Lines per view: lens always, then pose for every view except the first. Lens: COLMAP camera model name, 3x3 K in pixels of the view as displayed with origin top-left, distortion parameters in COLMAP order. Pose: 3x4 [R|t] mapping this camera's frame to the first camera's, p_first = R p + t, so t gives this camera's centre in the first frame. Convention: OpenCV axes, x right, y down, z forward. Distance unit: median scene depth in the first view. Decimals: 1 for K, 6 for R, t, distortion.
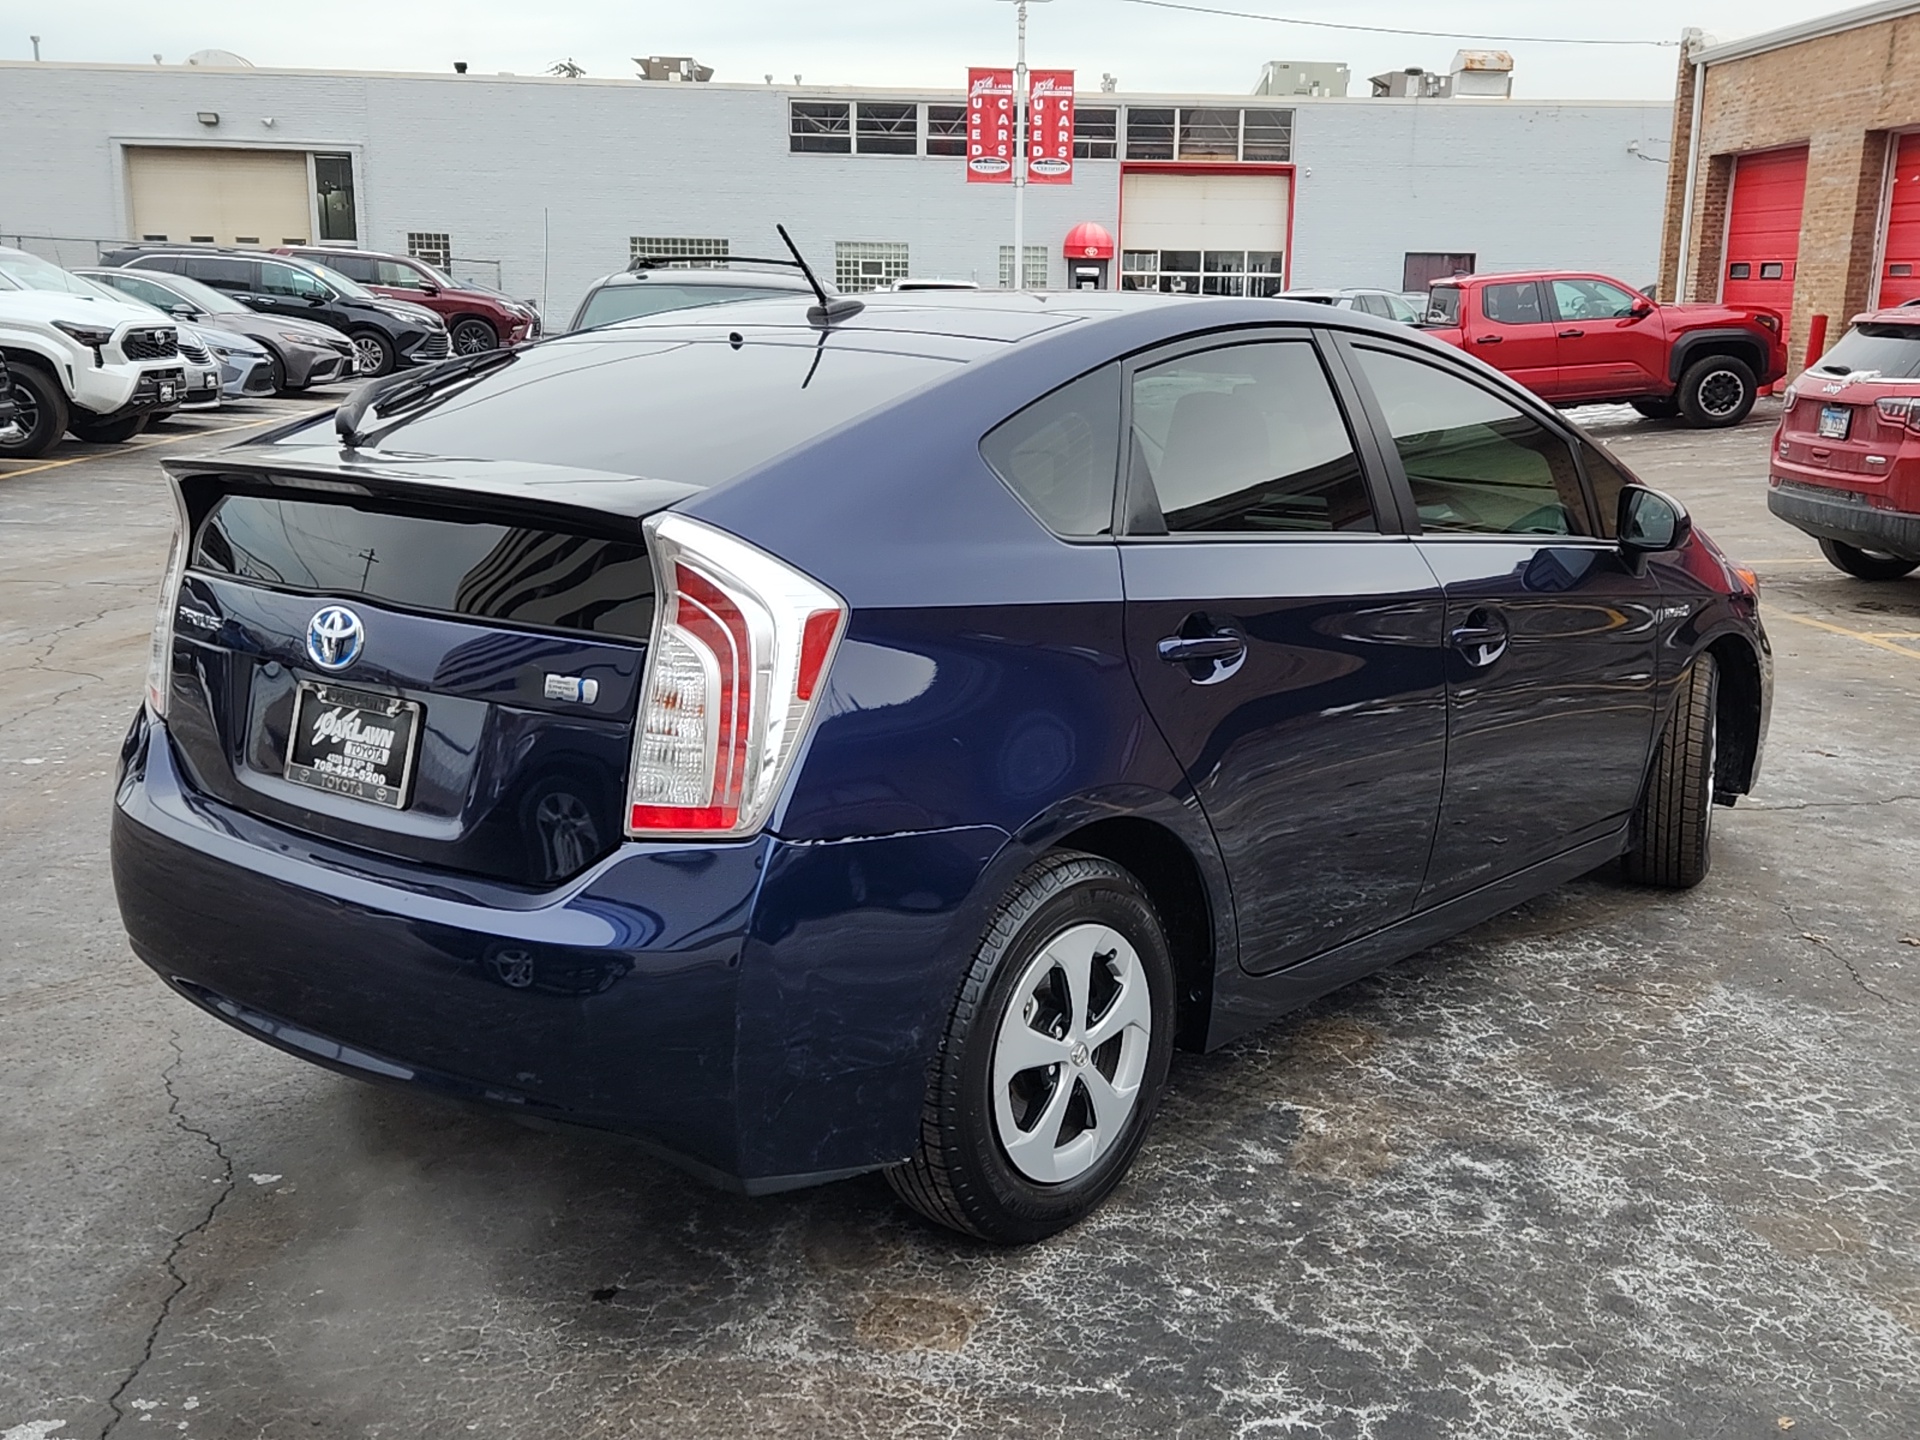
lens RADIAL K [[2023.0, 0, 994.1], [0, 2023.0, 711.8], [0, 0, 1]] dist [0.141651, -0.168622]
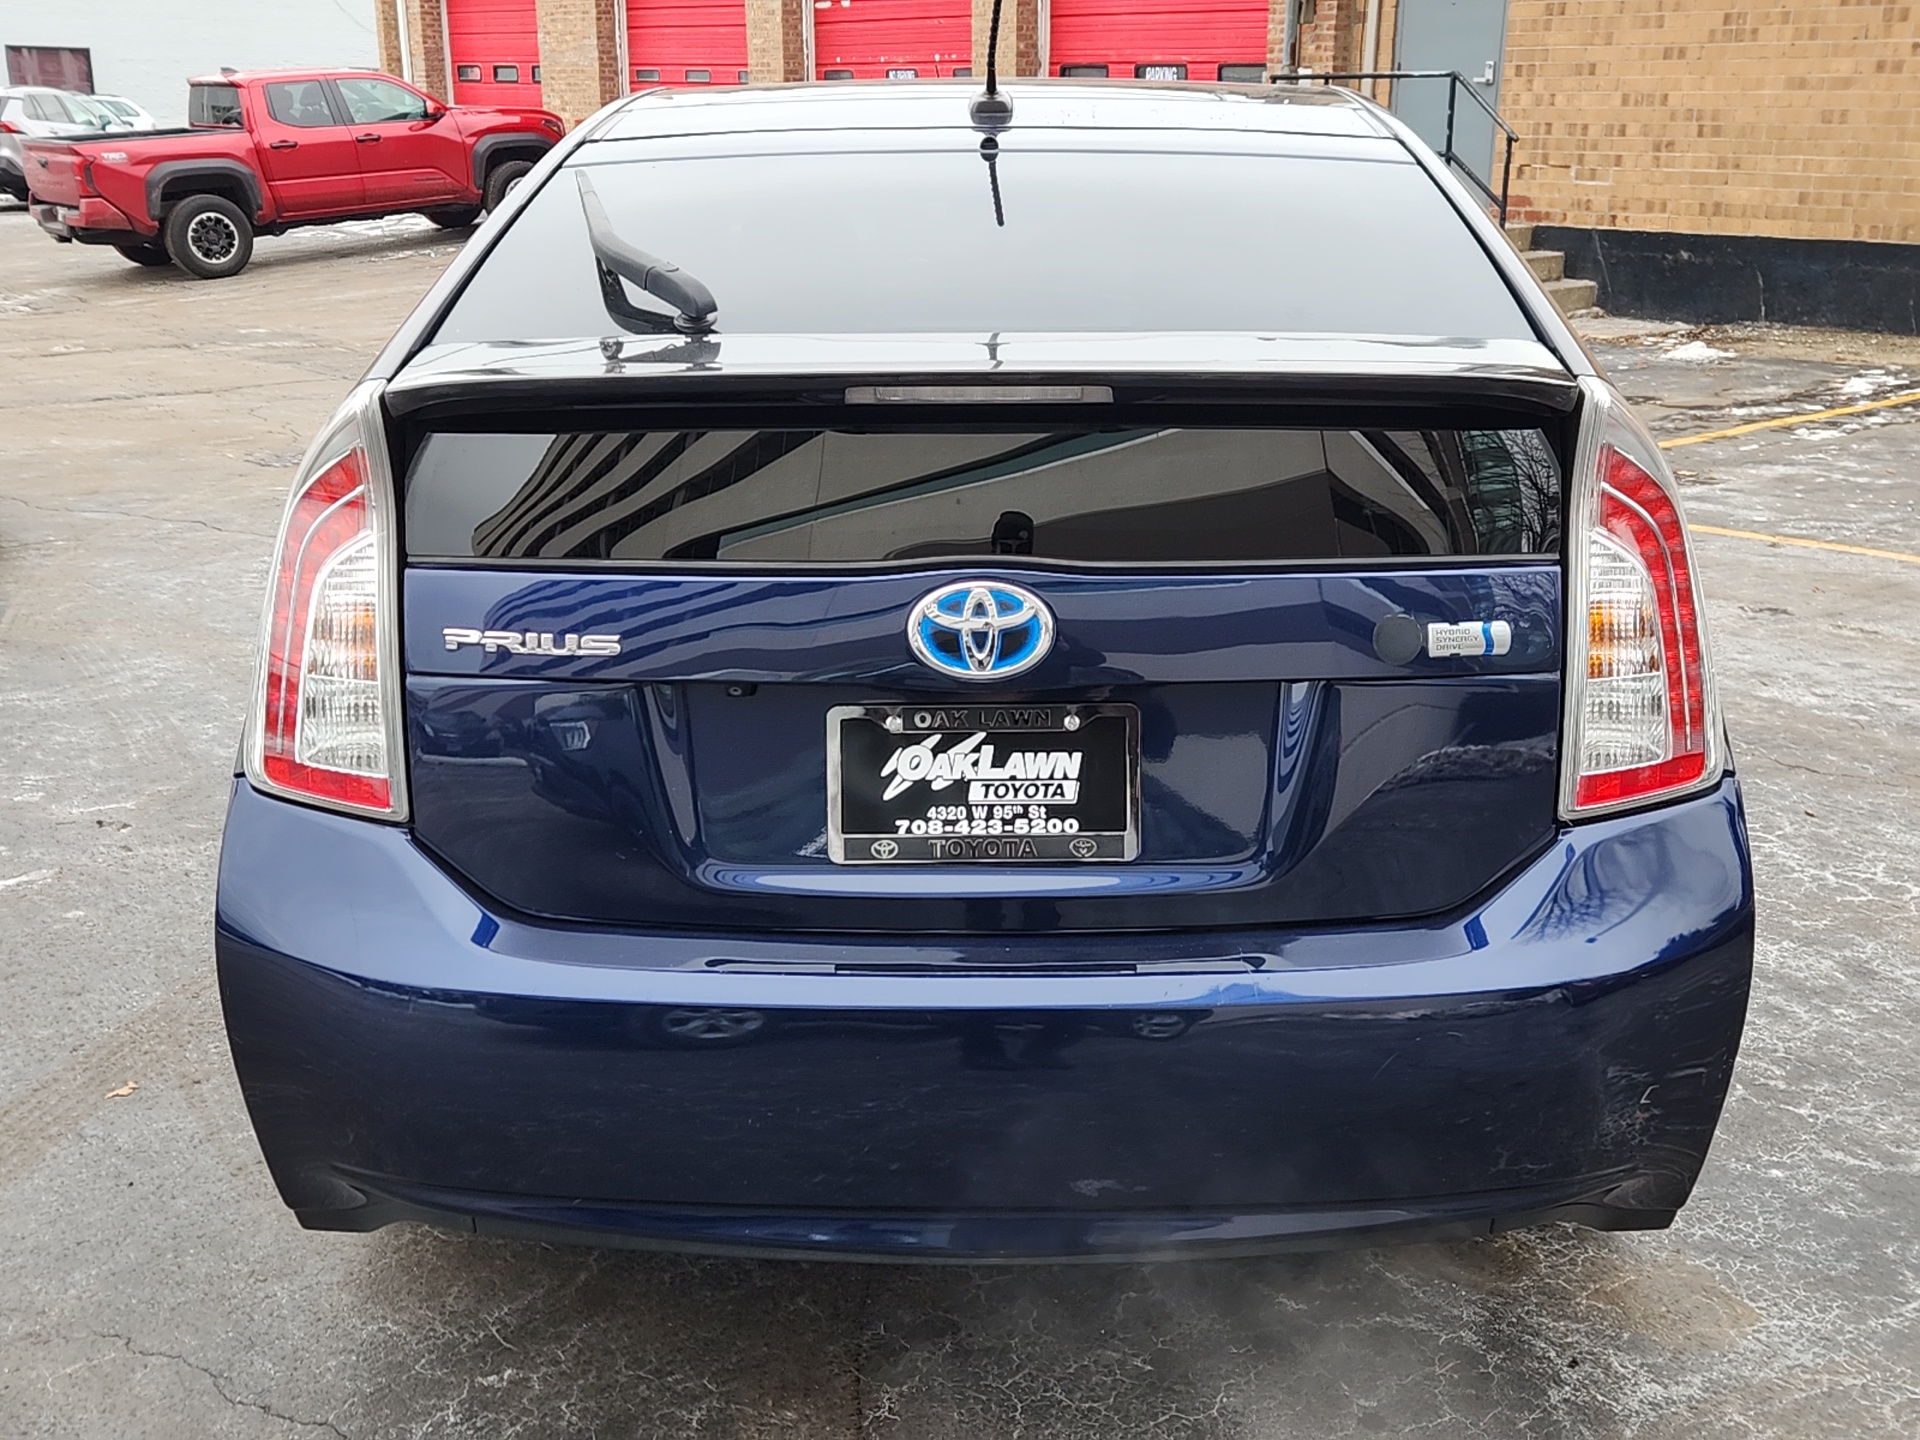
lens RADIAL K [[2023.0, 0, 994.1], [0, 2023.0, 711.8], [0, 0, 1]] dist [0.141651, -0.168622]
pose [[0.776687, -0.189098, 0.600832, -0.686893], [0.135242, 0.981691, 0.134139, -0.093061], [-0.615196, -0.022926, 0.788040, 0.474875]]
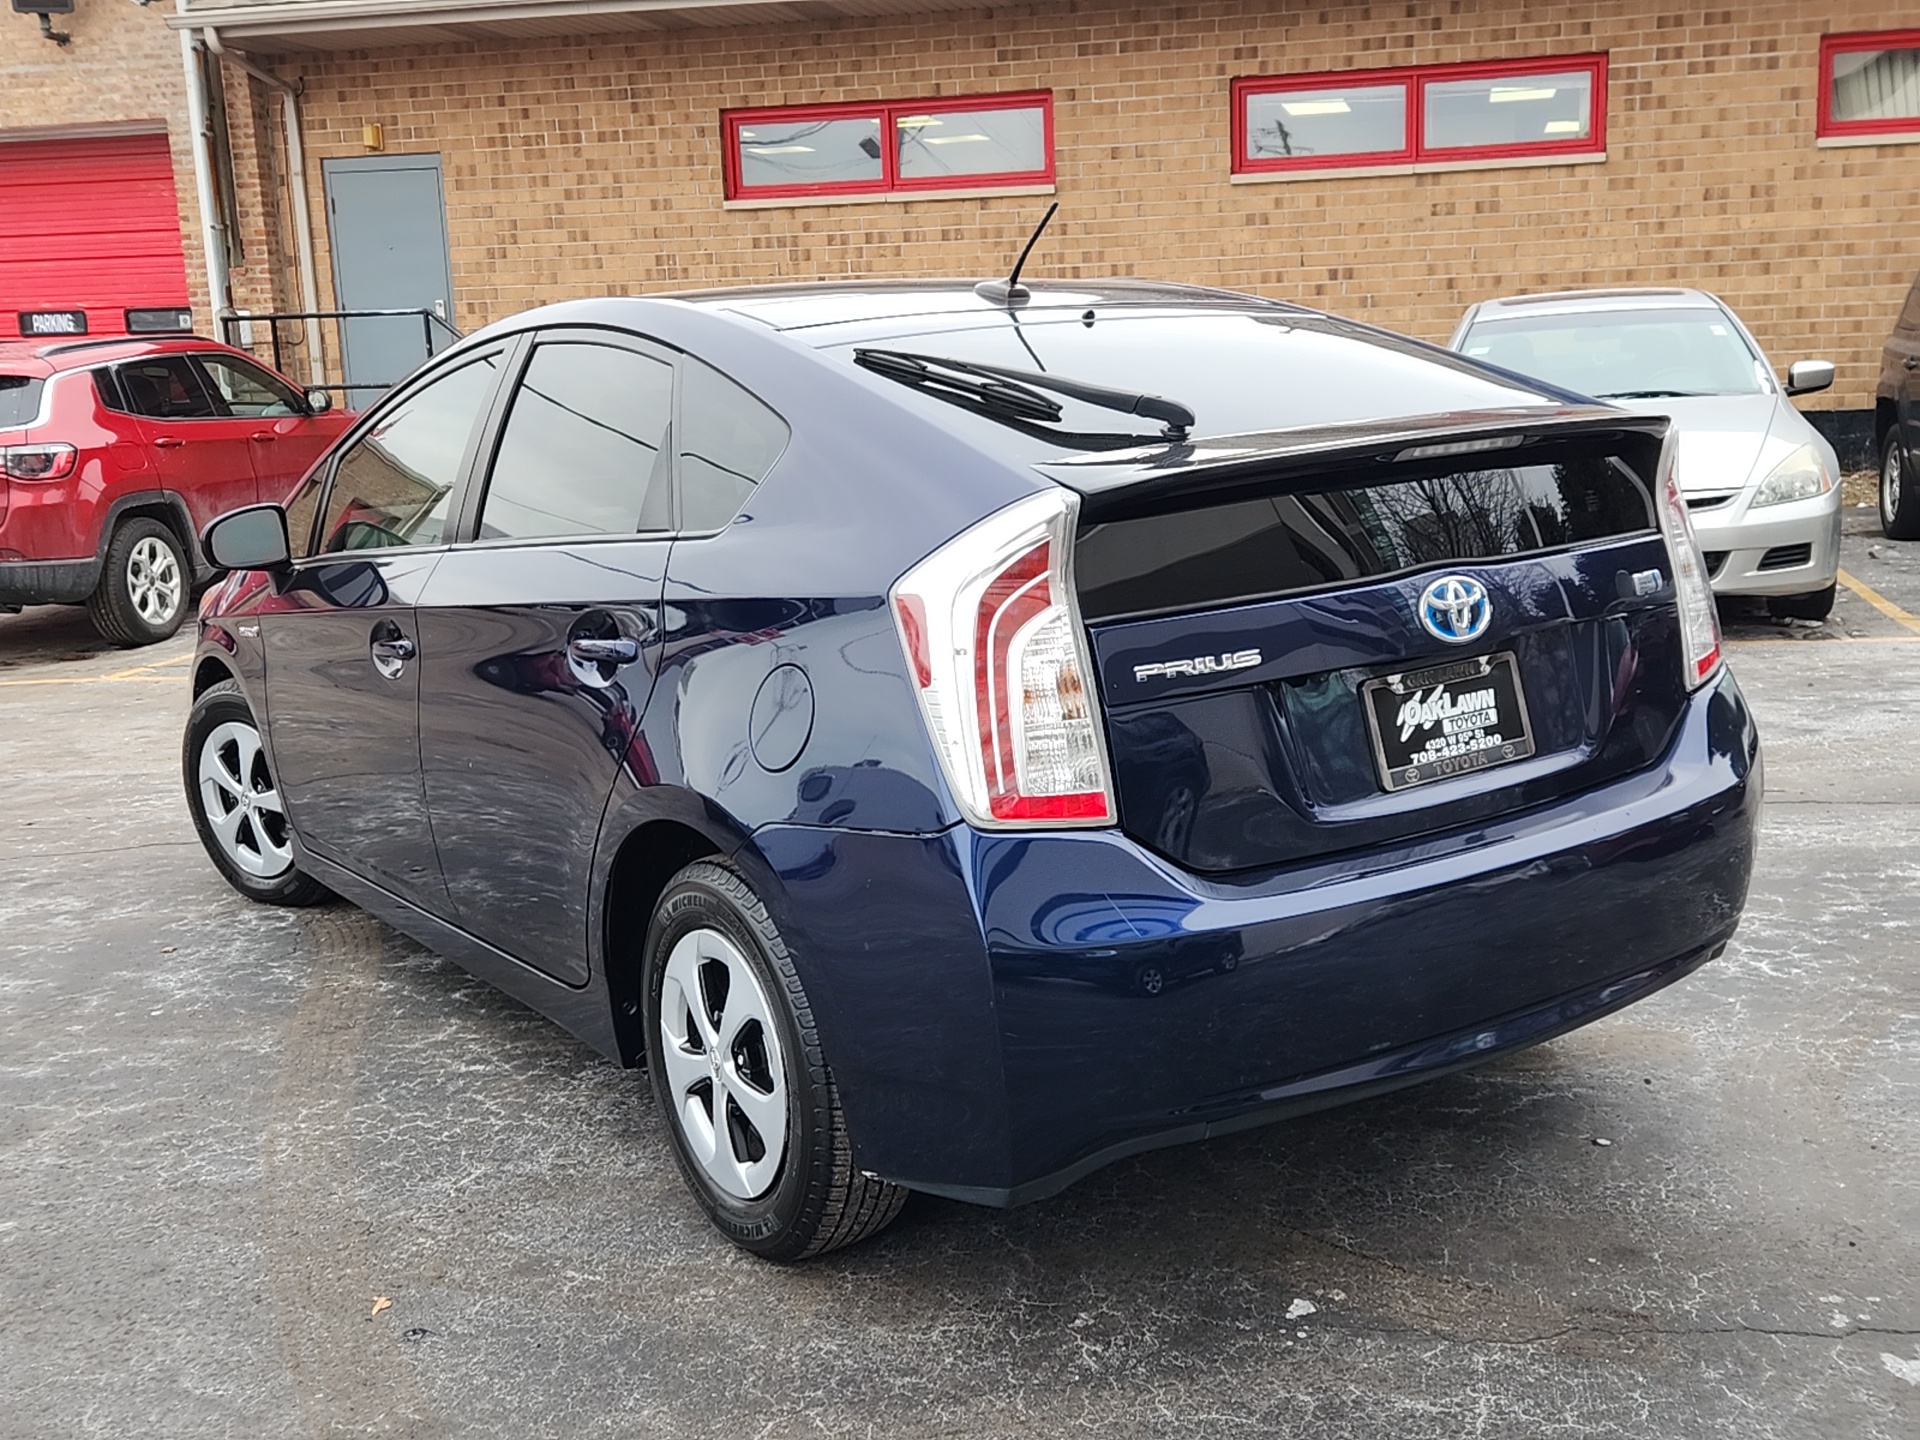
lens RADIAL K [[2023.0, 0, 994.1], [0, 2023.0, 711.8], [0, 0, 1]] dist [0.141651, -0.168622]
pose [[0.269094, -0.206252, 0.940770, -1.236385], [0.245300, 0.959264, 0.140142, -0.169489], [-0.931352, 0.193059, 0.308726, 0.888480]]
